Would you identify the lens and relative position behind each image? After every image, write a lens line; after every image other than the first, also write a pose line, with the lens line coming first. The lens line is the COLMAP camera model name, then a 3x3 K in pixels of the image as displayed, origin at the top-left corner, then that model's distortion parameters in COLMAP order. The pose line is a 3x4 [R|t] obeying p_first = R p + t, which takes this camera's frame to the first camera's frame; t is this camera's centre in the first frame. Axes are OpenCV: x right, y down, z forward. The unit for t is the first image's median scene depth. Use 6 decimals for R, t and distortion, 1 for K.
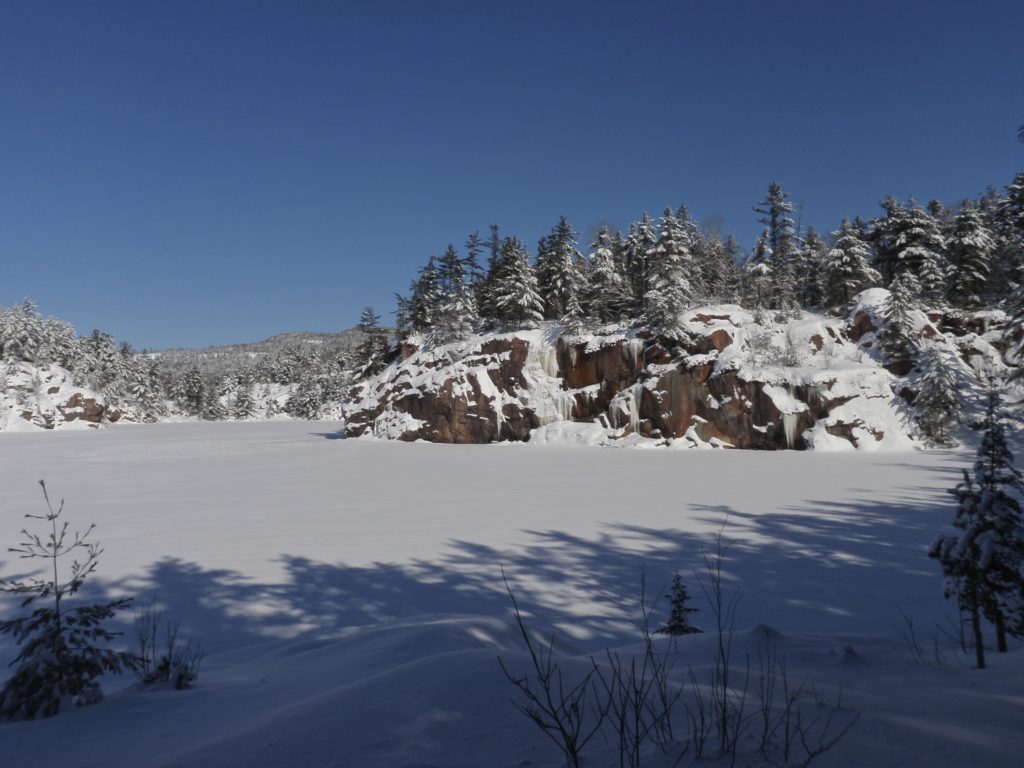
lens RADIAL K [[841.6, 0, 510.4], [0, 841.6, 383.0], [0, 0, 1]] dist [-0.063658, -0.002433]
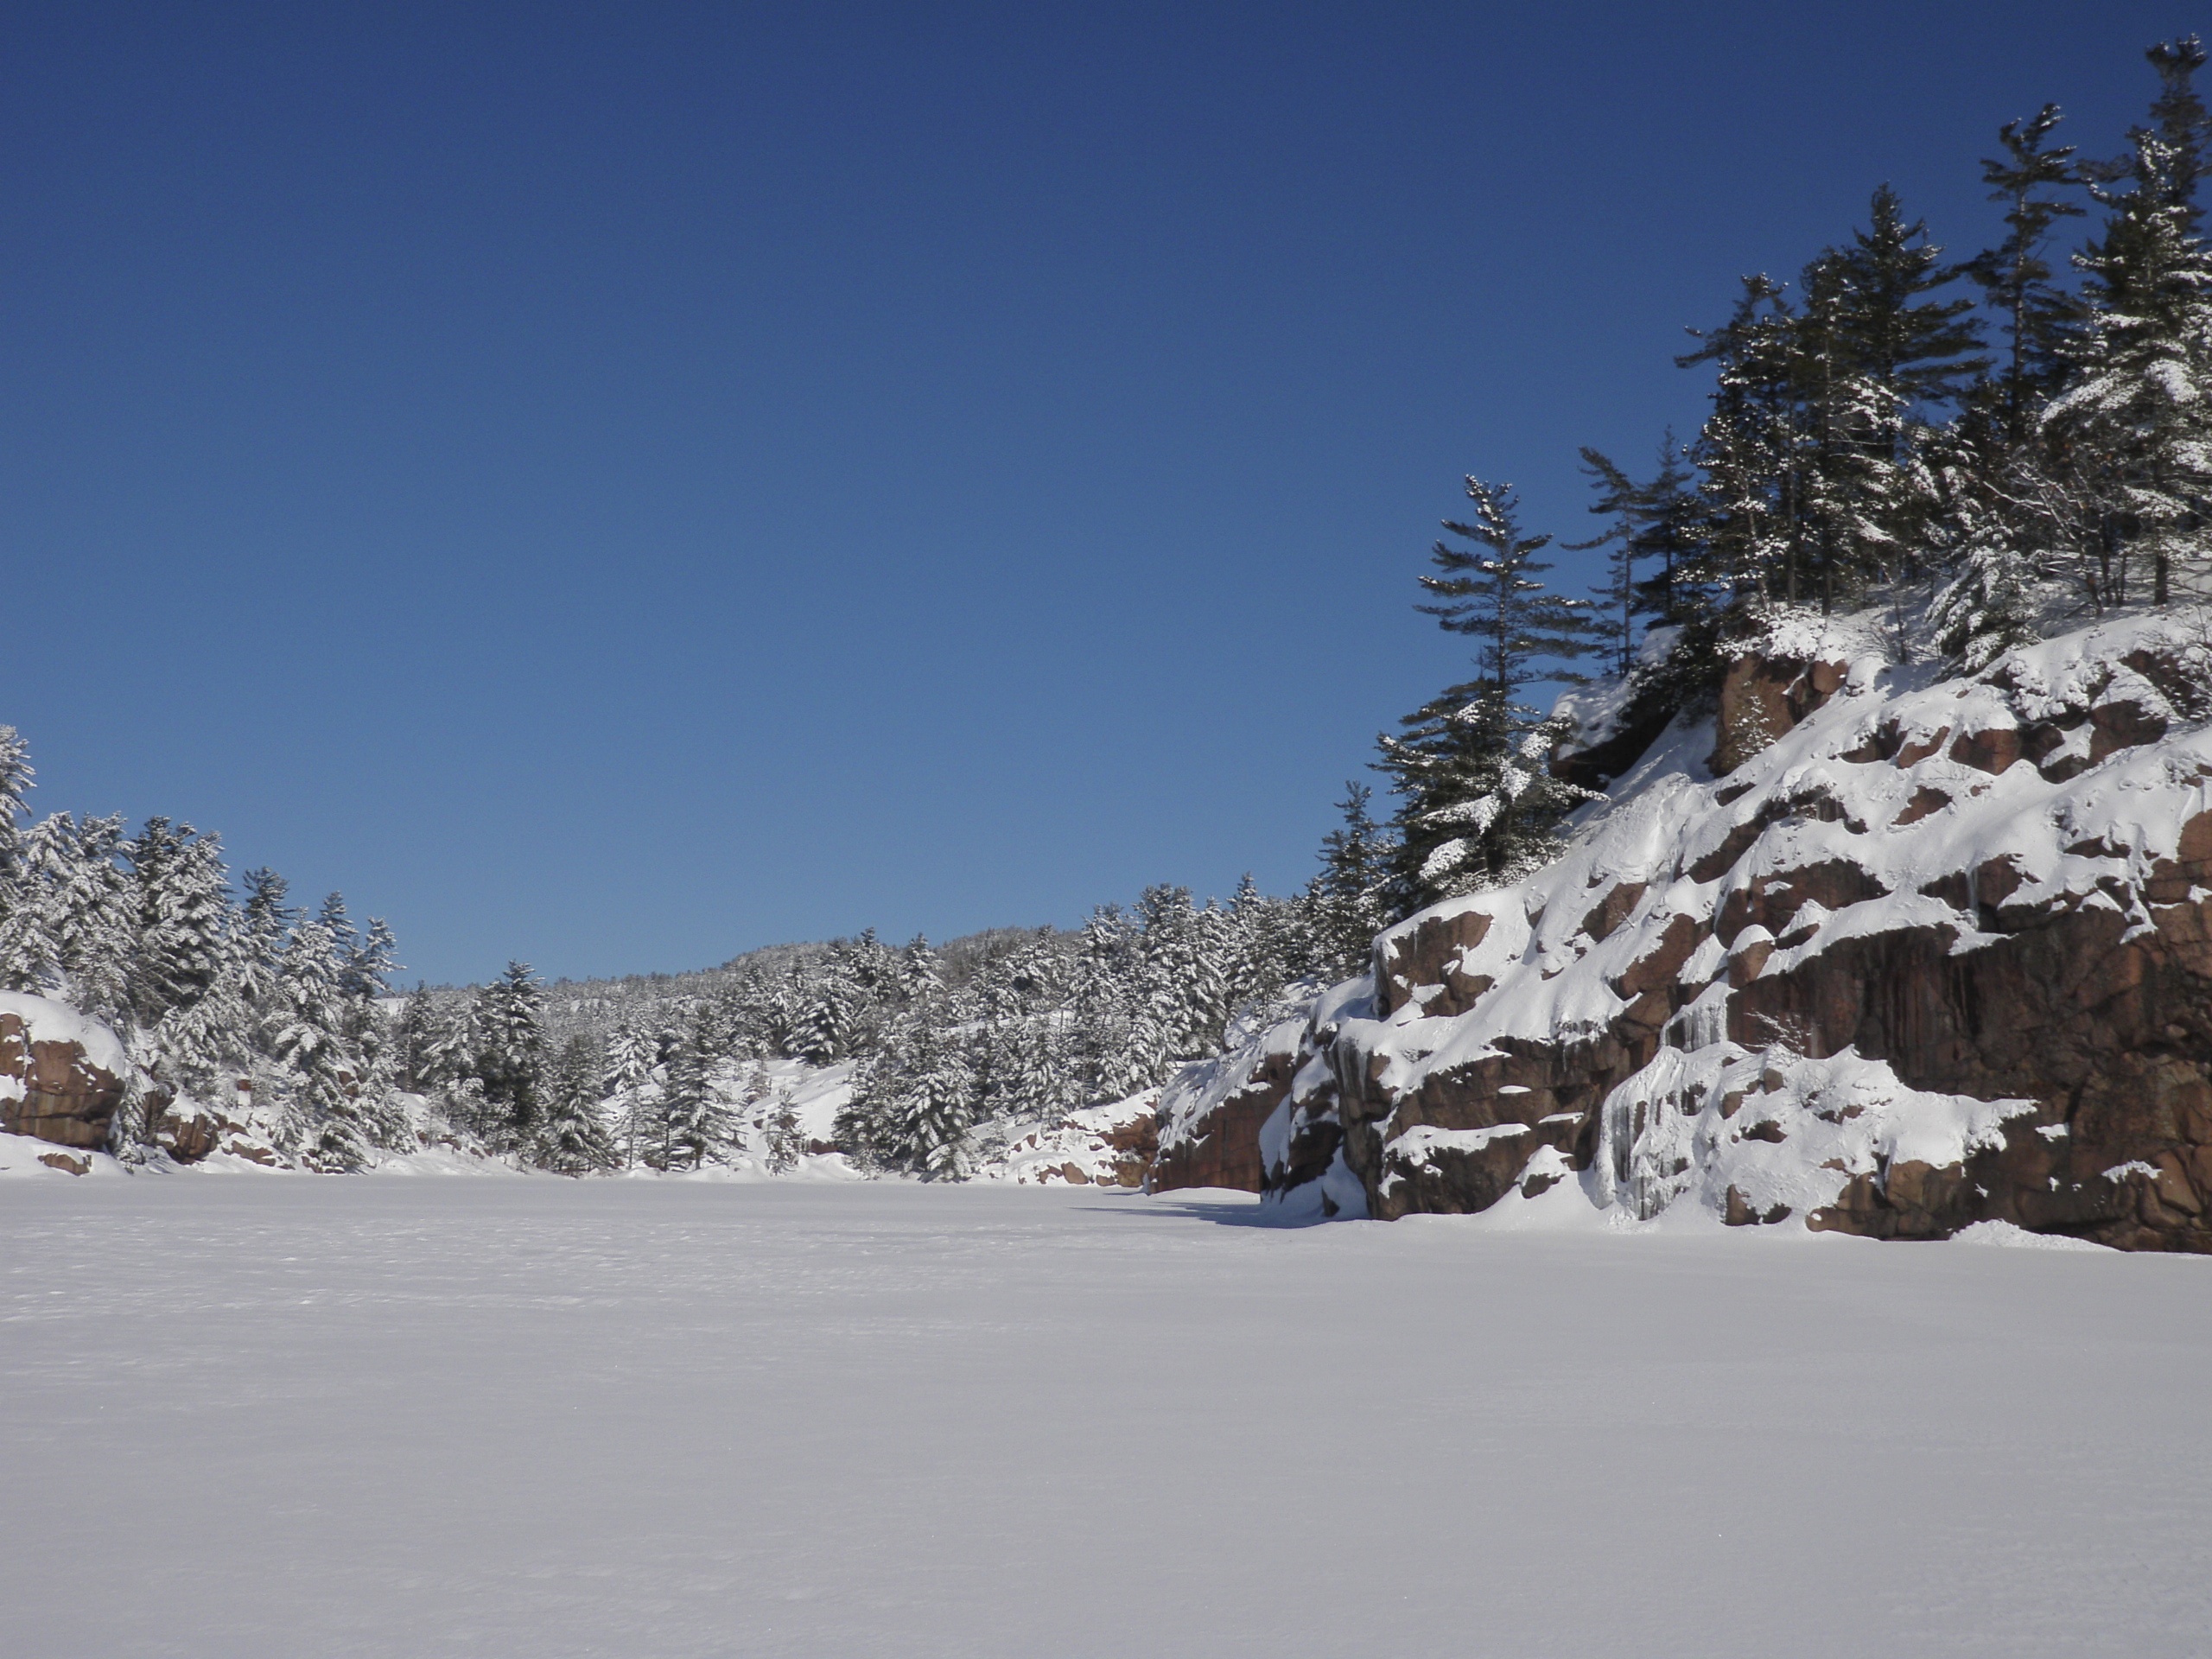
lens RADIAL K [[2320.5, 0, 1107.9], [0, 2320.5, 832.1], [0, 0, 1]] dist [-0.017042, 0.000000]
pose [[0.993794, 0.003109, -0.111193, -0.194162], [-0.016947, 0.992171, -0.123730, 0.045822], [0.109938, 0.124846, 0.986066, 0.511790]]
